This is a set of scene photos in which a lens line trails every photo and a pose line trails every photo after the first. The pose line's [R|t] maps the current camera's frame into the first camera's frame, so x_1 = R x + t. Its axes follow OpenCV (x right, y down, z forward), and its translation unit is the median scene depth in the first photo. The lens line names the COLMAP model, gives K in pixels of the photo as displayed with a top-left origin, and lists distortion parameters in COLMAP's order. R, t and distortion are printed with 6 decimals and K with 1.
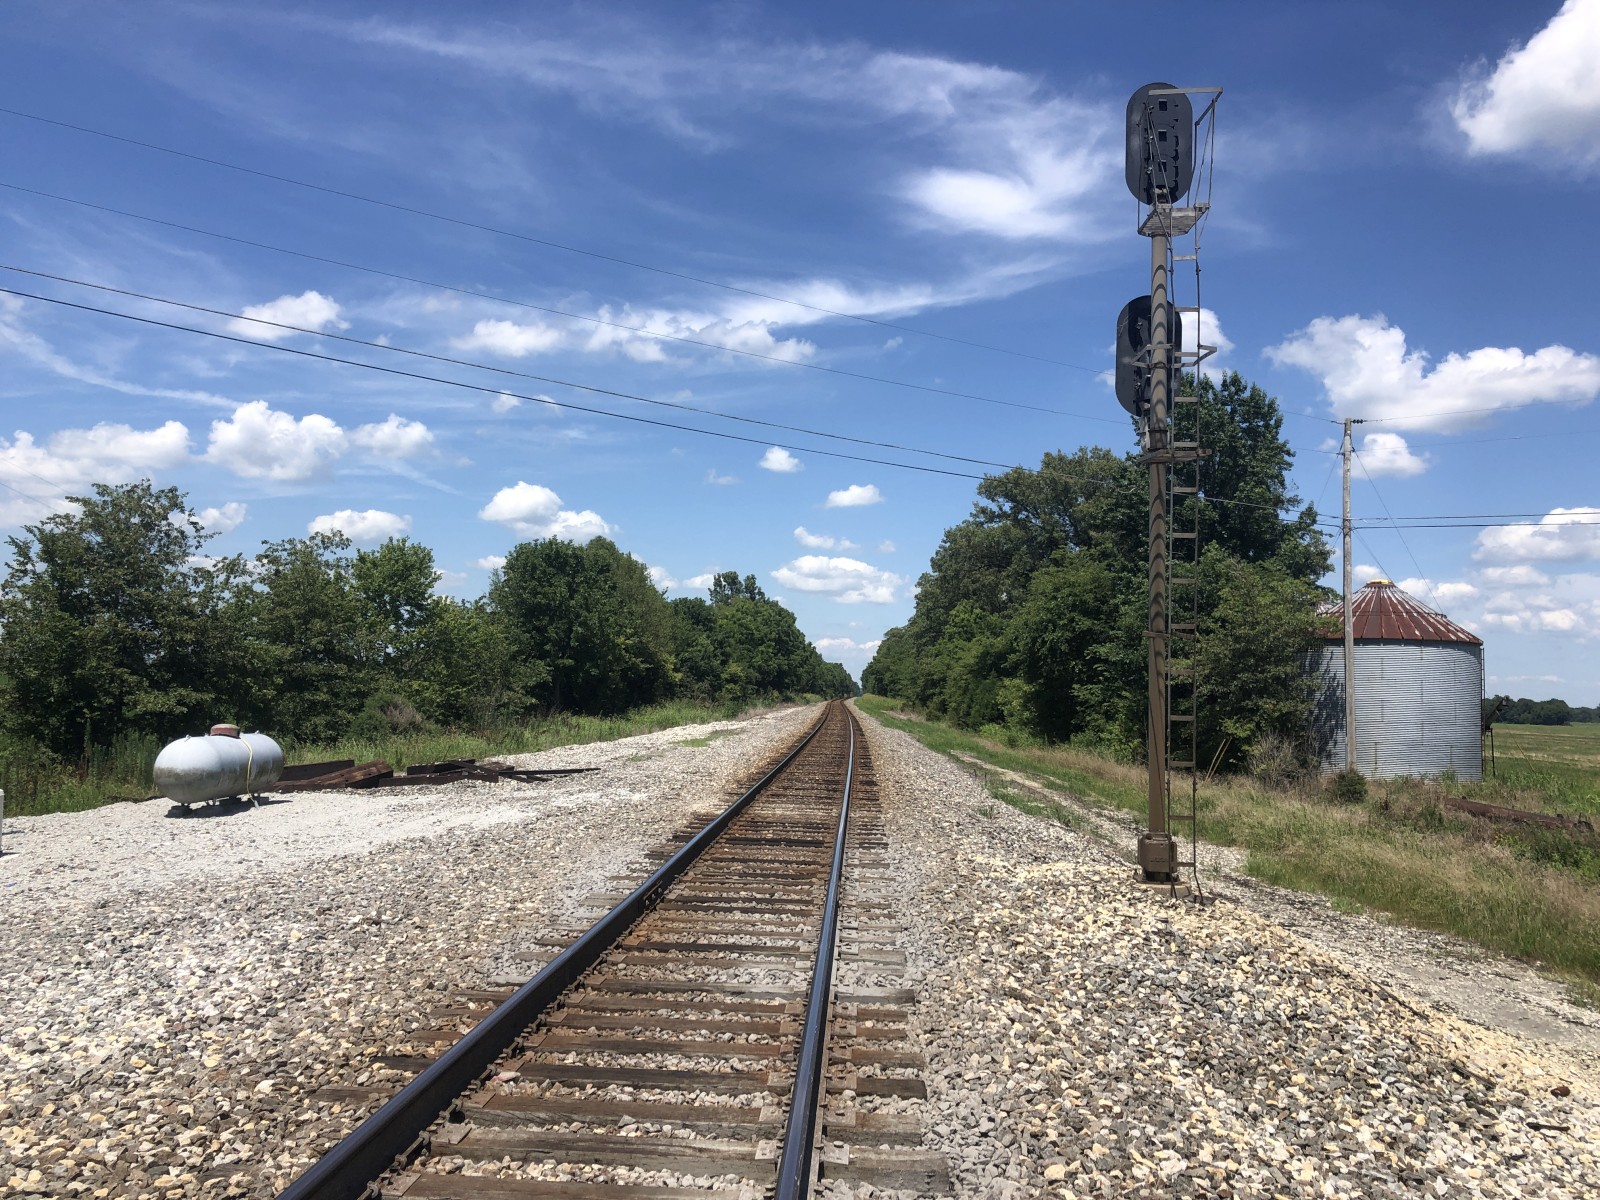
lens RADIAL K [[1322.0, 0, 795.7], [0, 1322.0, 602.9], [0, 0, 1]] dist [0.030855, -0.008999]
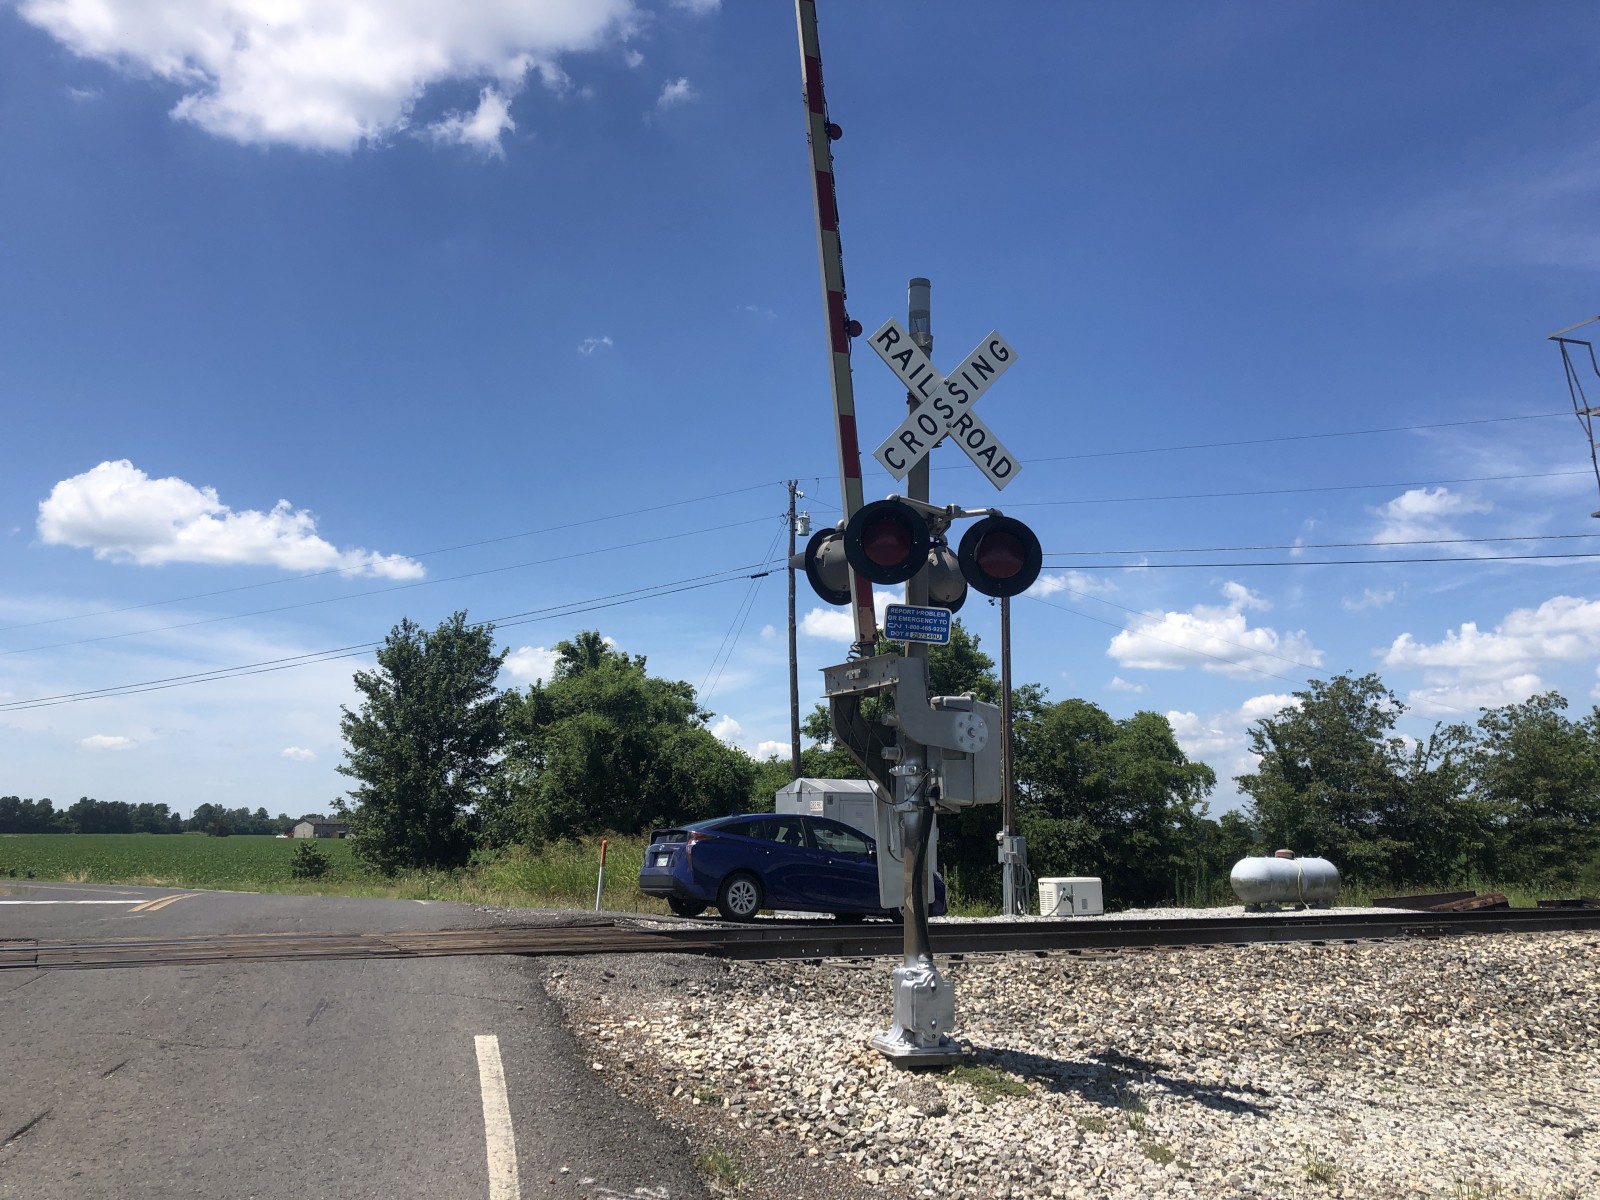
lens RADIAL K [[1322.0, 0, 793.5], [0, 1322.0, 593.3], [0, 0, 1]] dist [0.030855, -0.008999]
pose [[0.530063, -0.184994, -0.827533, 0.272781], [0.065189, 0.981914, -0.177750, 0.021970], [0.845449, 0.040272, 0.532536, -0.106197]]
